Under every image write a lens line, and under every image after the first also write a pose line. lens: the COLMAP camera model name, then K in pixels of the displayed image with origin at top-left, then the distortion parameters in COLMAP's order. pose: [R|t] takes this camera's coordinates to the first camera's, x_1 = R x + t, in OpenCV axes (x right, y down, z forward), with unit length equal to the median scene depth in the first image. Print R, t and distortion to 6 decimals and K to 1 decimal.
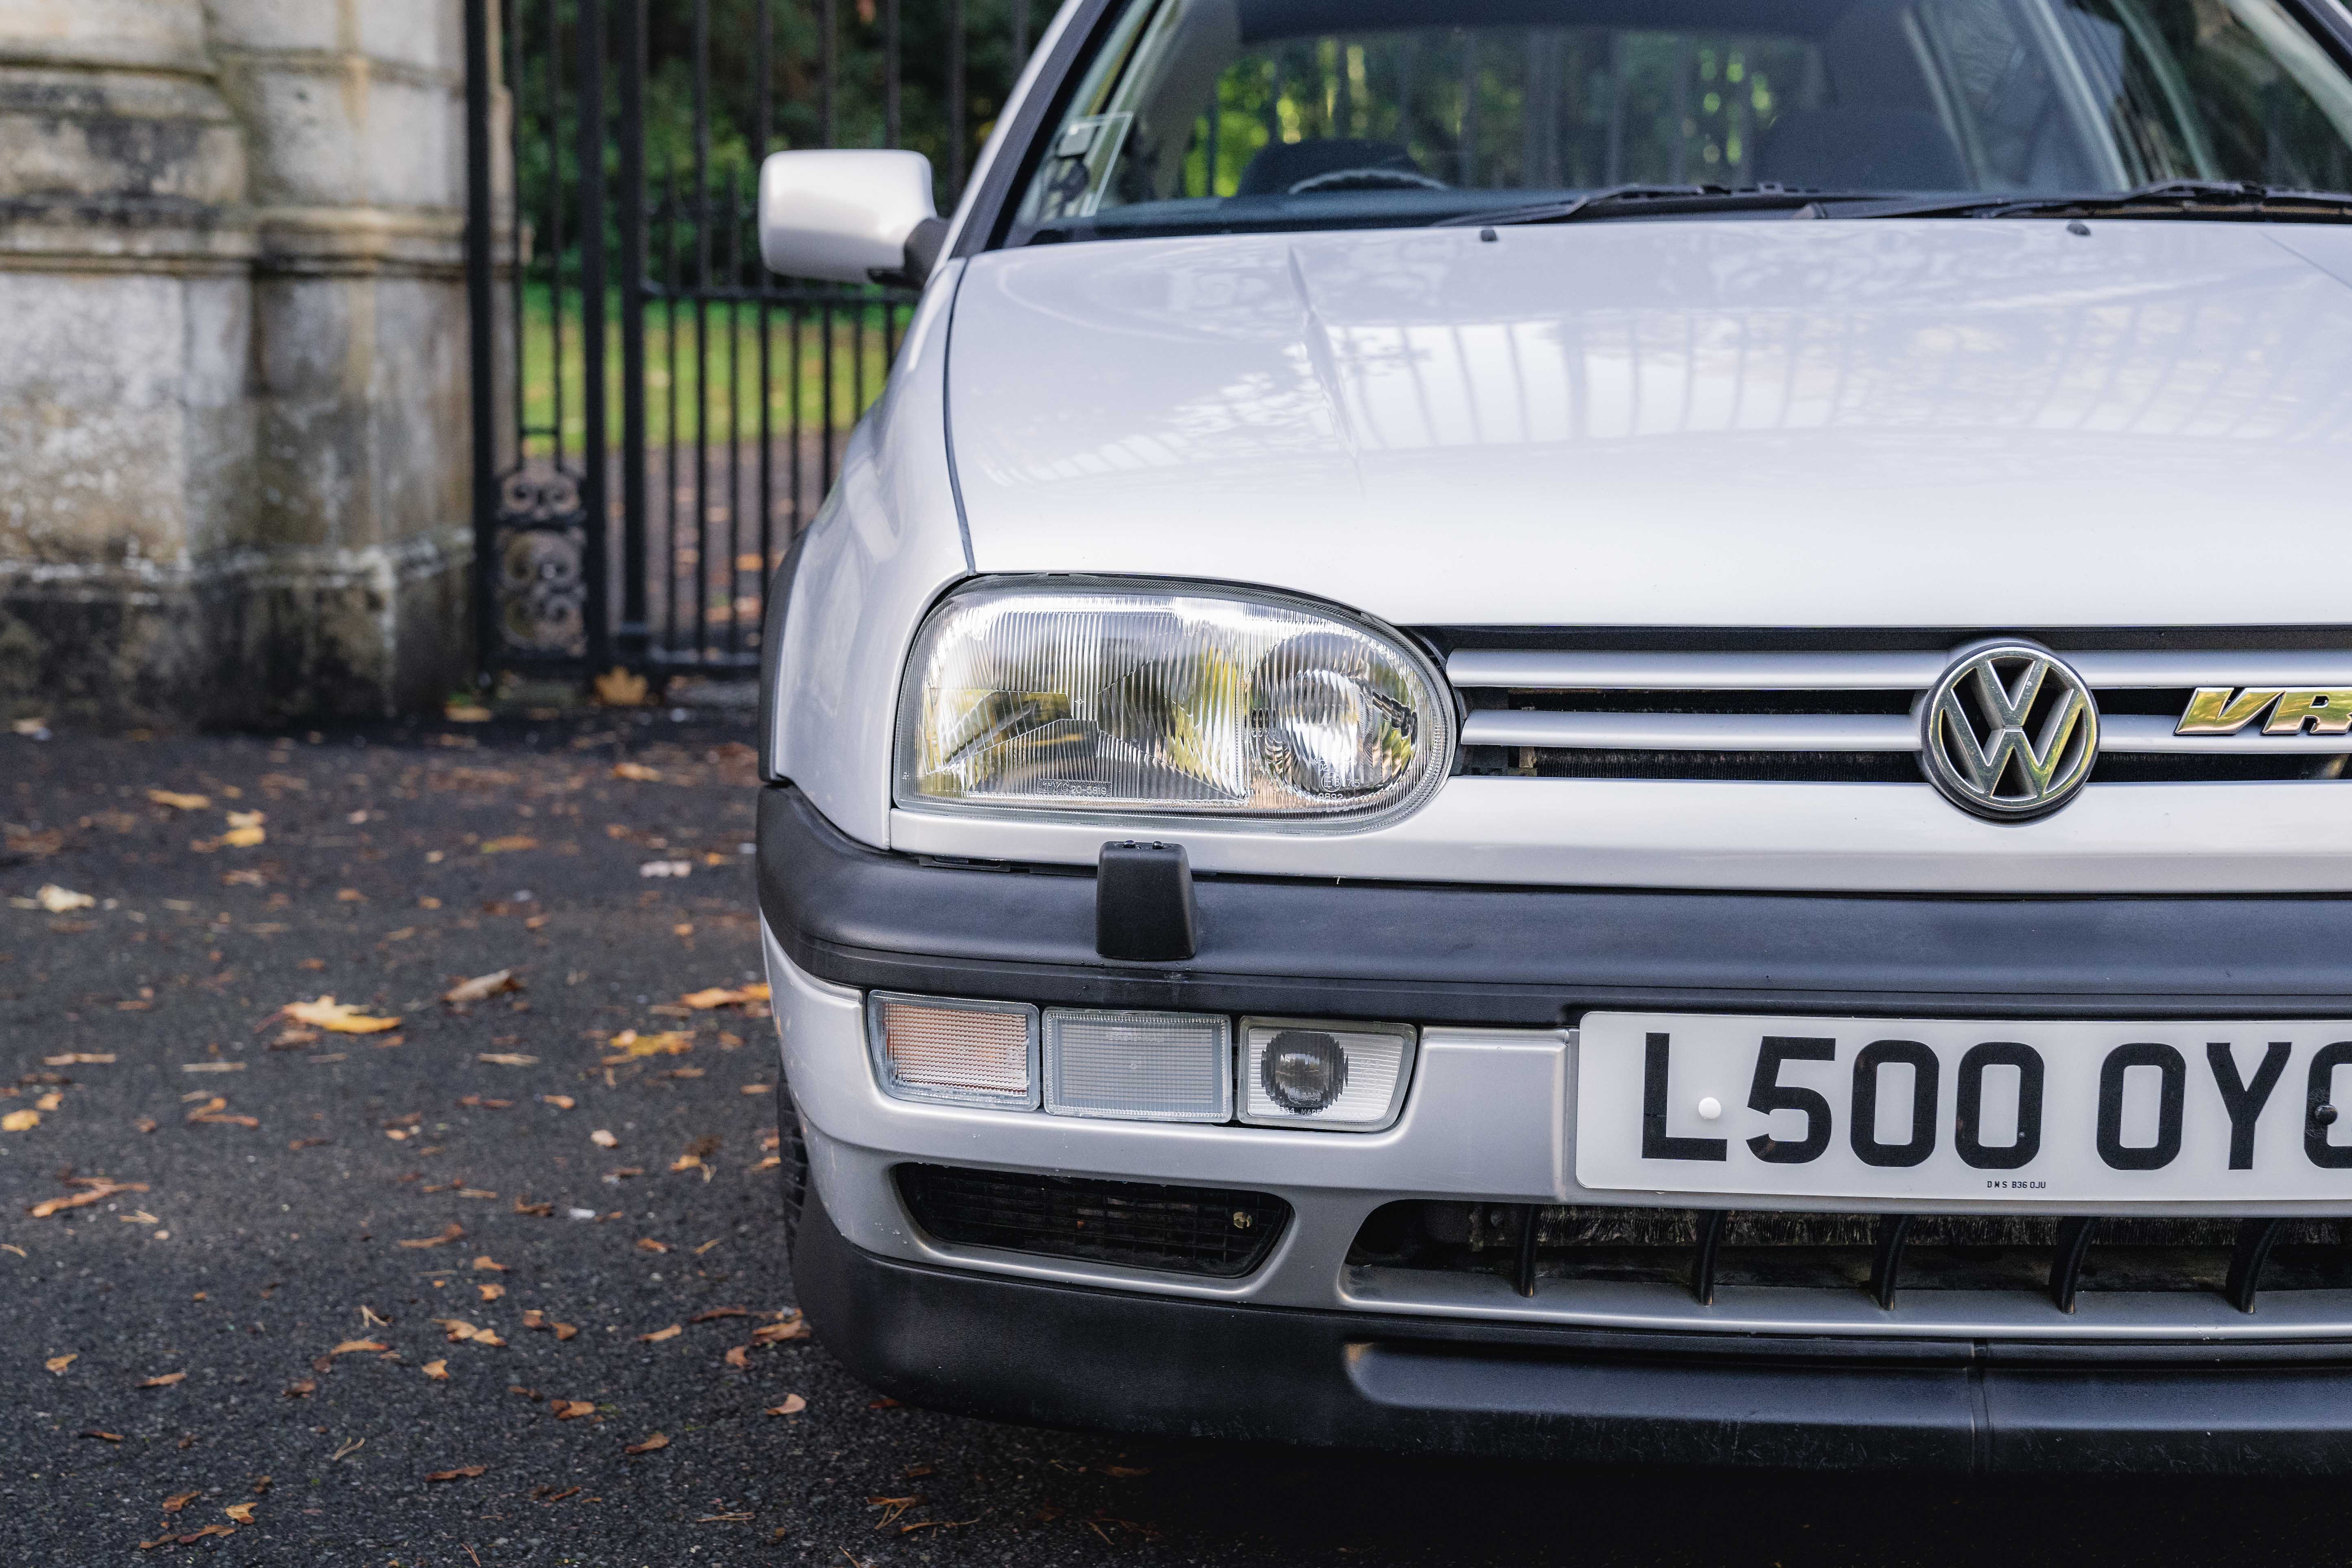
lens RADIAL K [[3315.4, 0, 1176.0], [0, 3315.4, 784.0], [0, 0, 1]] dist [0.077161, -0.109512]
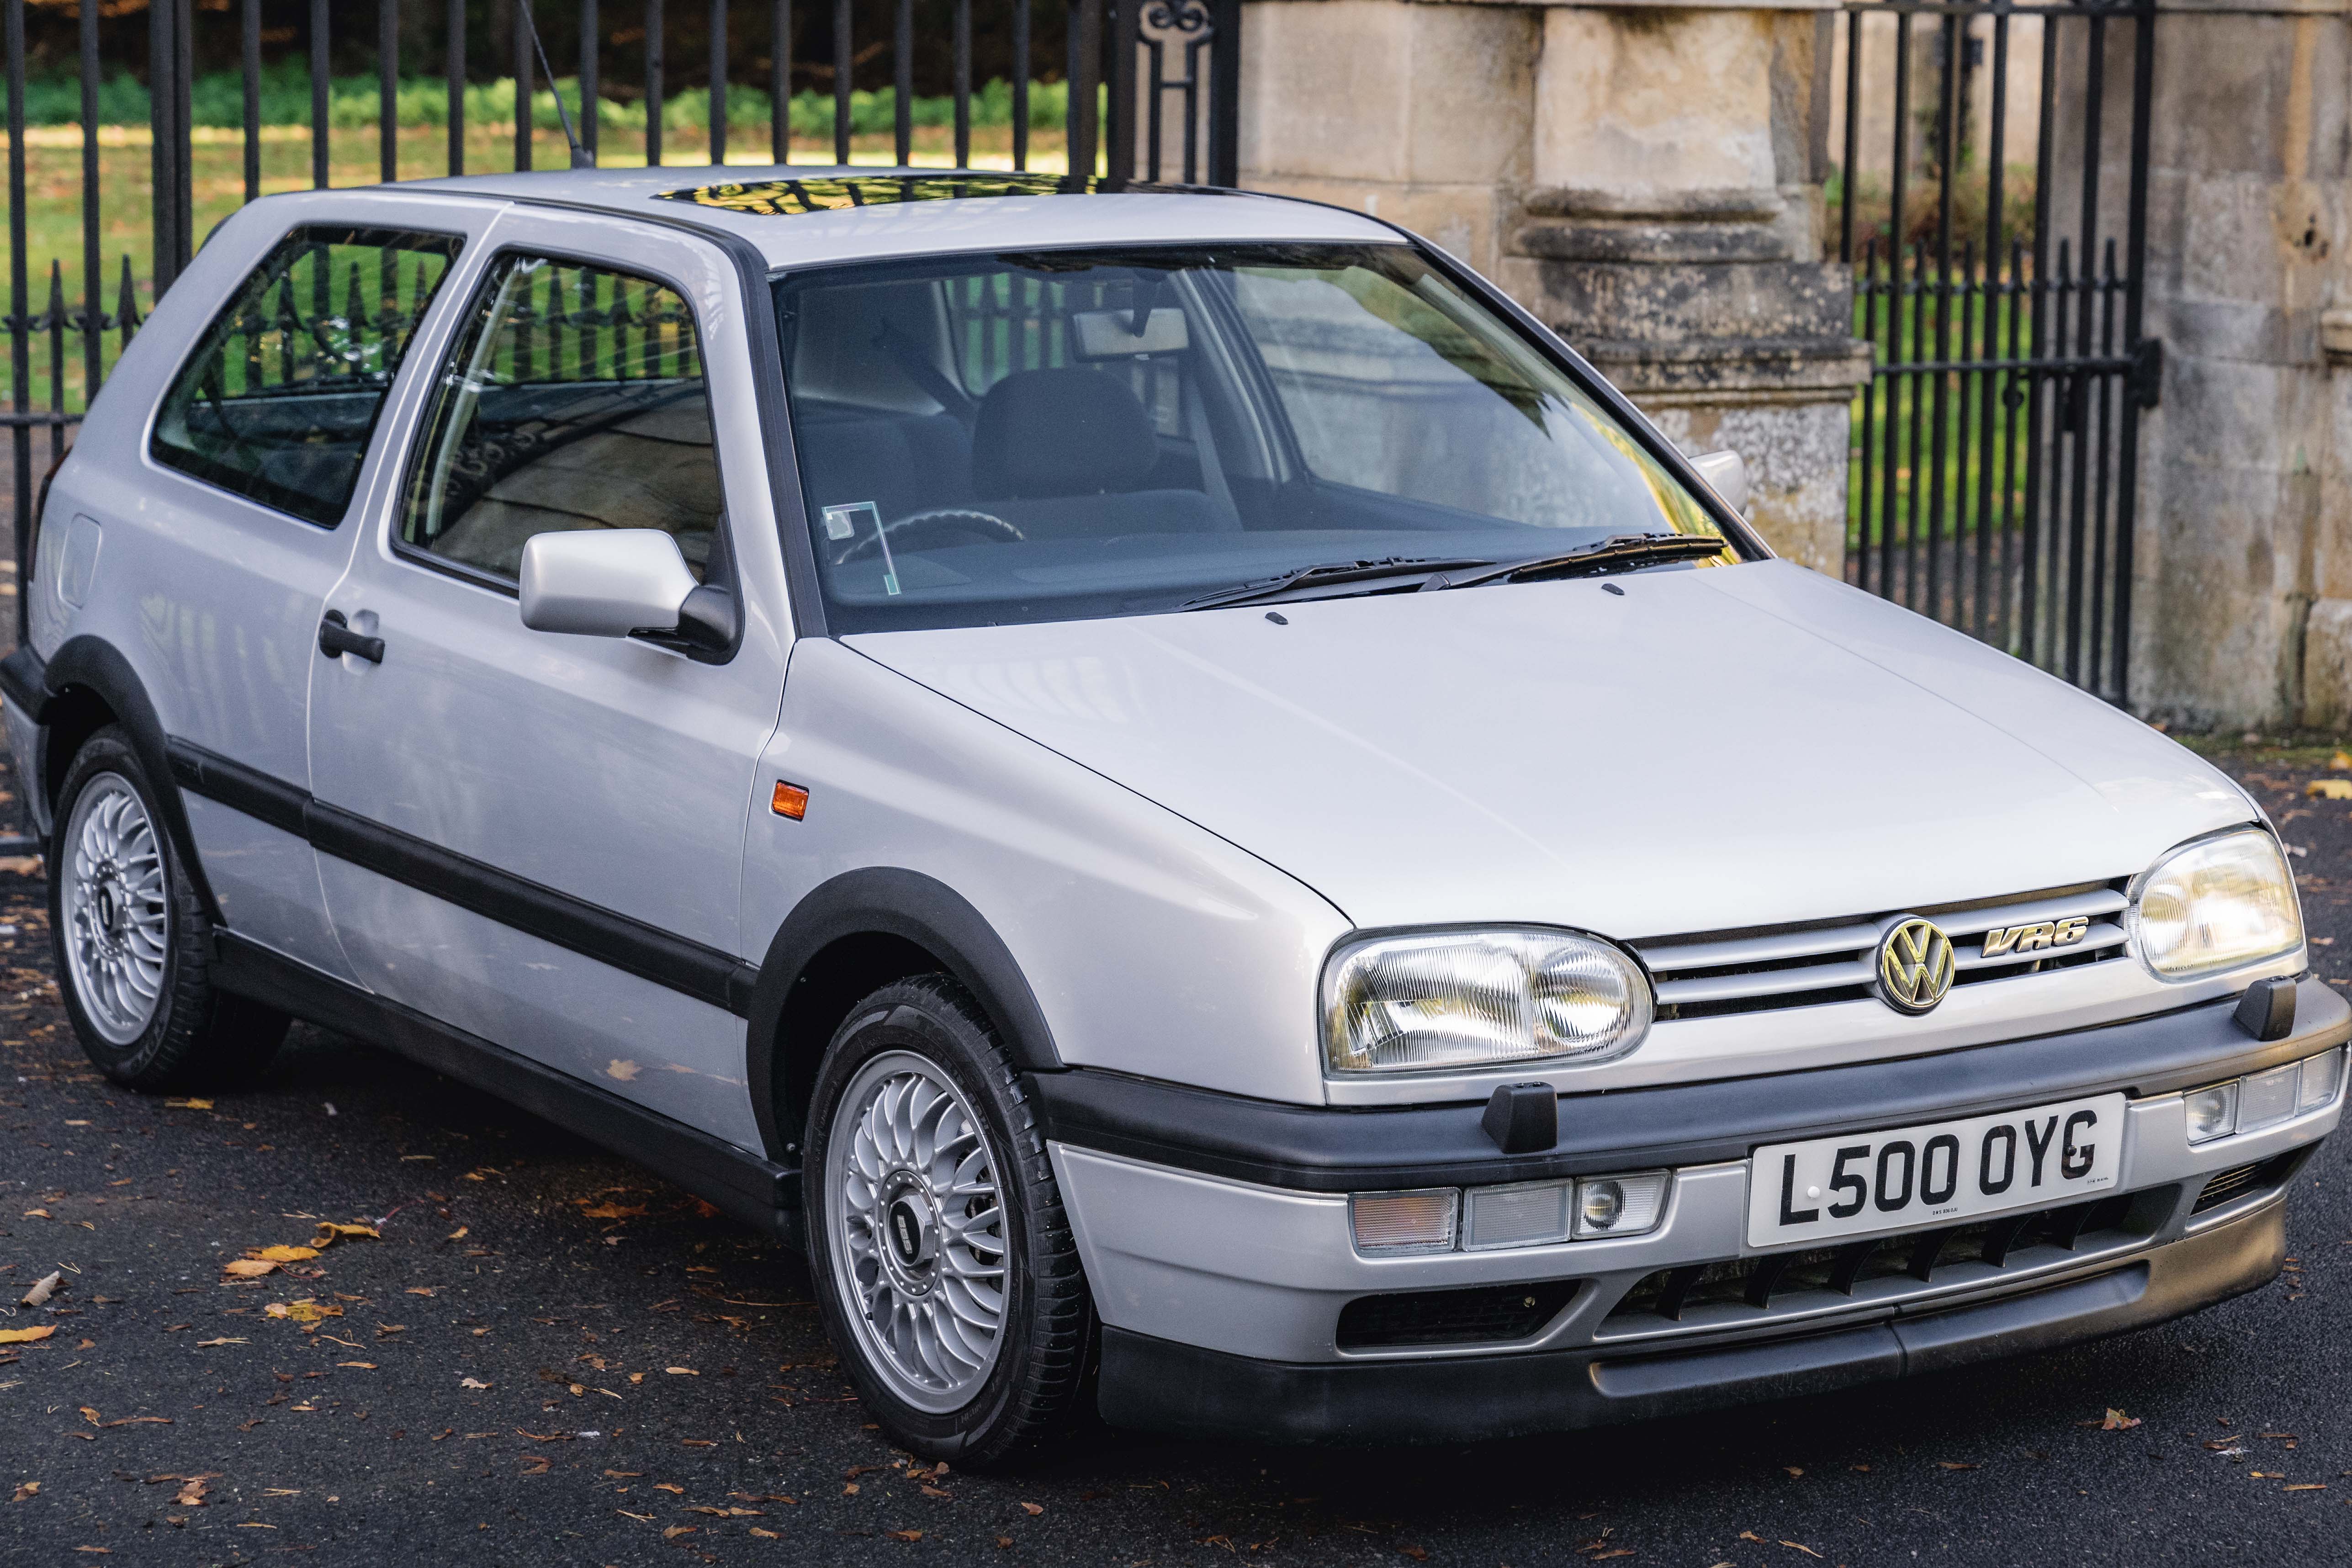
lens RADIAL K [[5280.7, 0, 1176.0], [0, 5280.7, 784.0], [0, 0, 1]] dist [0.009808, -0.404691]
pose [[0.832700, -0.089929, 0.546373, -1.284175], [0.087327, 0.995704, 0.030795, -0.184914], [-0.546795, 0.022071, 0.836976, -0.925671]]
